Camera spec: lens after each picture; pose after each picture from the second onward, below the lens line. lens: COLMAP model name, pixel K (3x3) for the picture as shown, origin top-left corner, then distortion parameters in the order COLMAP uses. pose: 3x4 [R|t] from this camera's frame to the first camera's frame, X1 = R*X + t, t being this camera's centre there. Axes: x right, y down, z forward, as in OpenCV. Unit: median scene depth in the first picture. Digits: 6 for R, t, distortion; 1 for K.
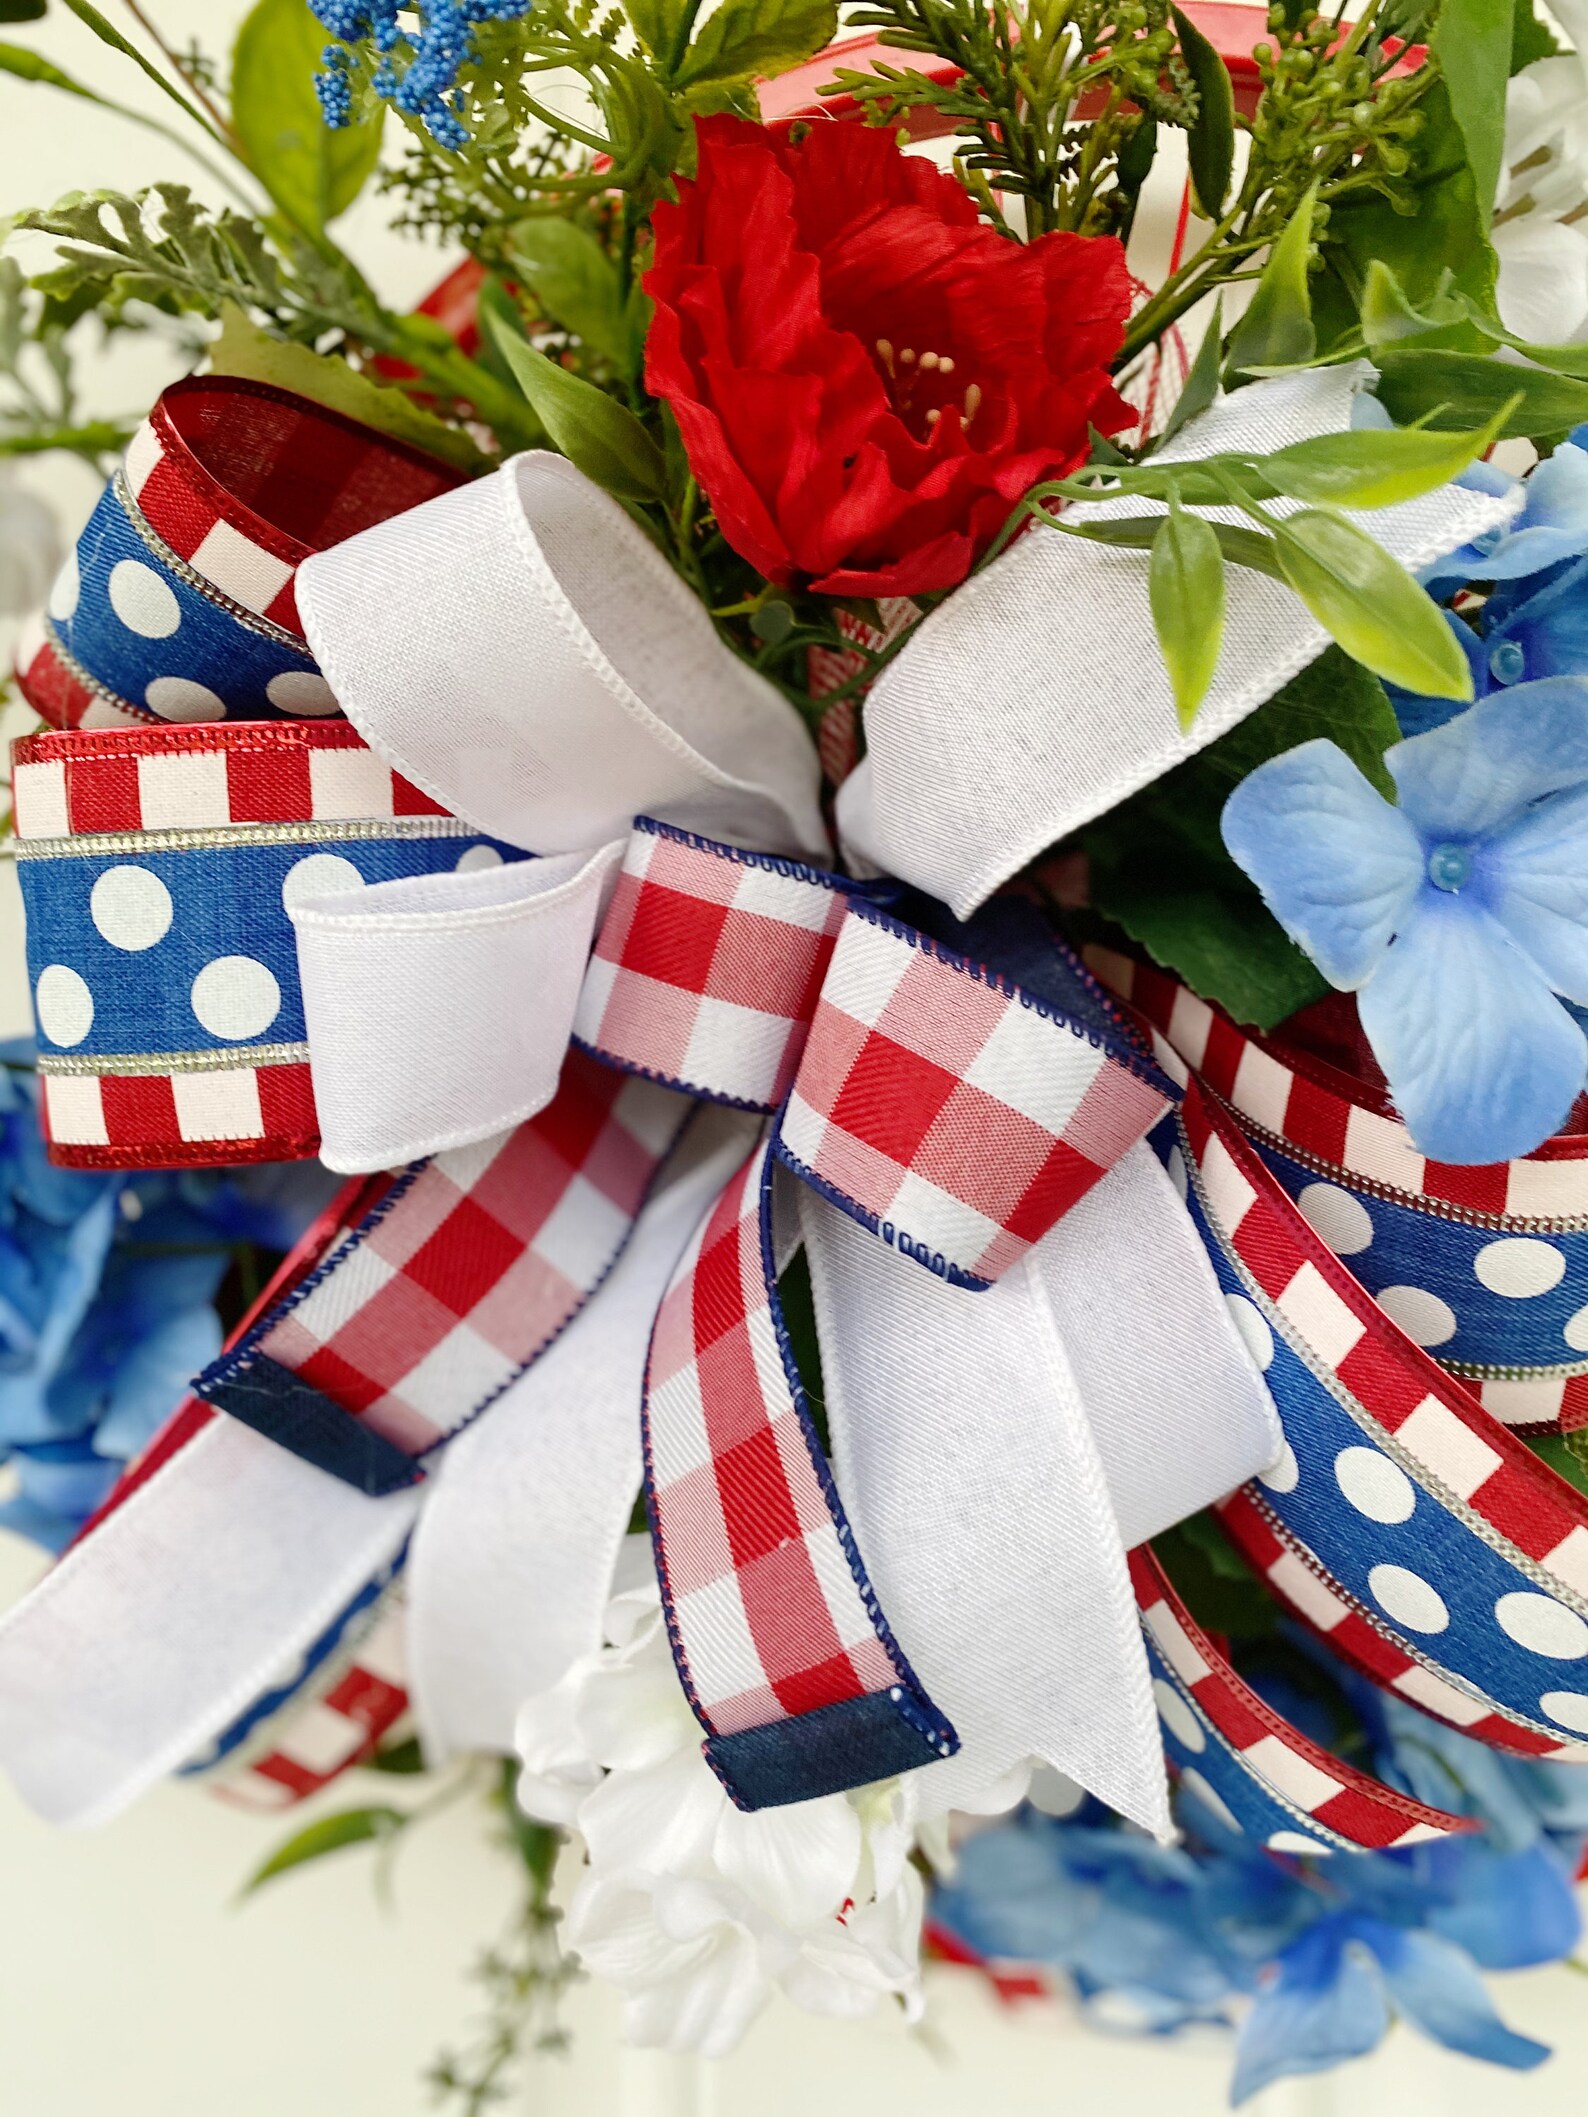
lens RADIAL K [[1607.1, 0, 846.1], [0, 1607.1, 1056.4], [0, 0, 1]] dist [0.097048, -0.152501]
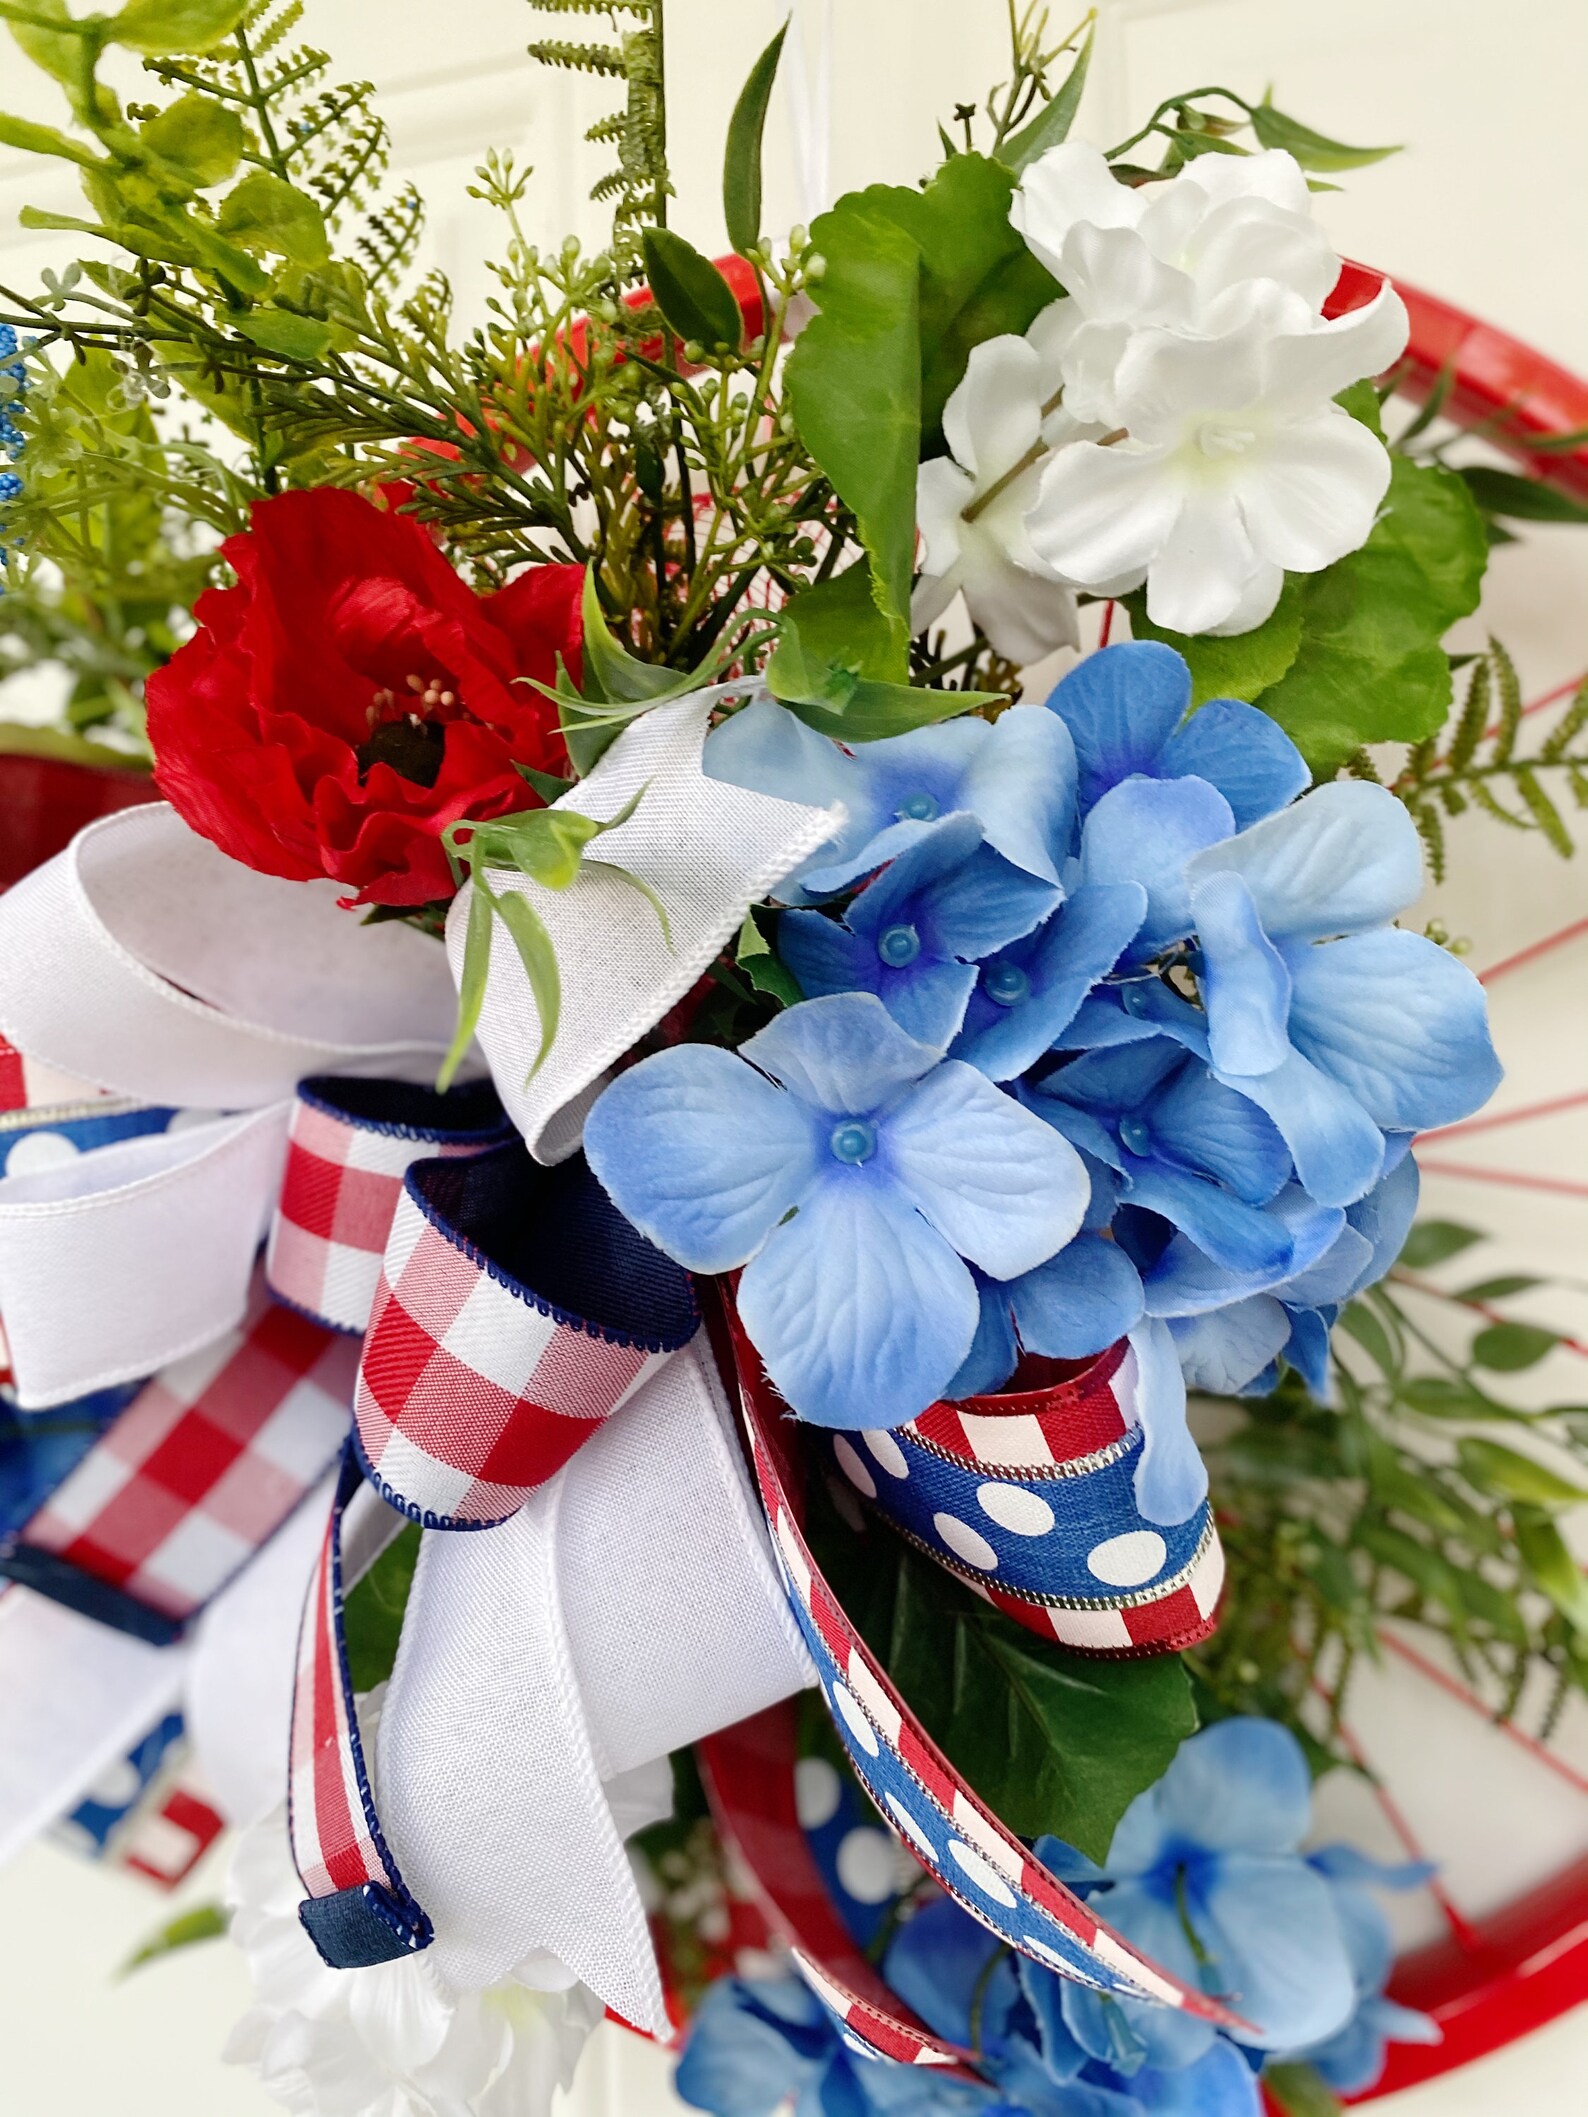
lens RADIAL K [[1654.3, 0, 789.4], [0, 1654.3, 1044.0], [0, 0, 1]] dist [0.031581, -0.025705]
pose [[0.957495, -0.044882, -0.284937, 0.589387], [0.040579, 0.998956, -0.020989, -0.146391], [0.285582, 0.008534, 0.958316, -0.043138]]
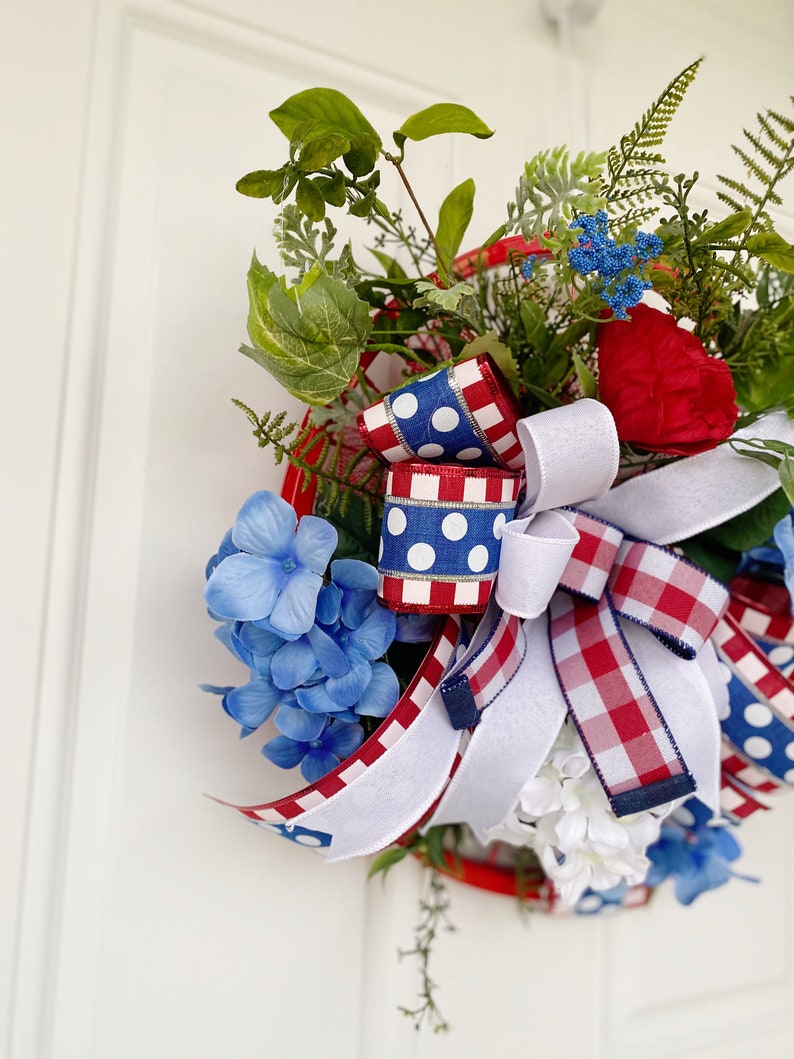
lens RADIAL K [[800.3, 0, 397.0], [0, 800.3, 529.5], [0, 0, 1]] dist [0.030432, -0.004196]
pose [[0.908318, 0.079819, 0.410594, -1.135458], [-0.067719, 0.996736, -0.043955, -0.013975], [-0.412762, 0.012120, 0.910758, -0.292760]]
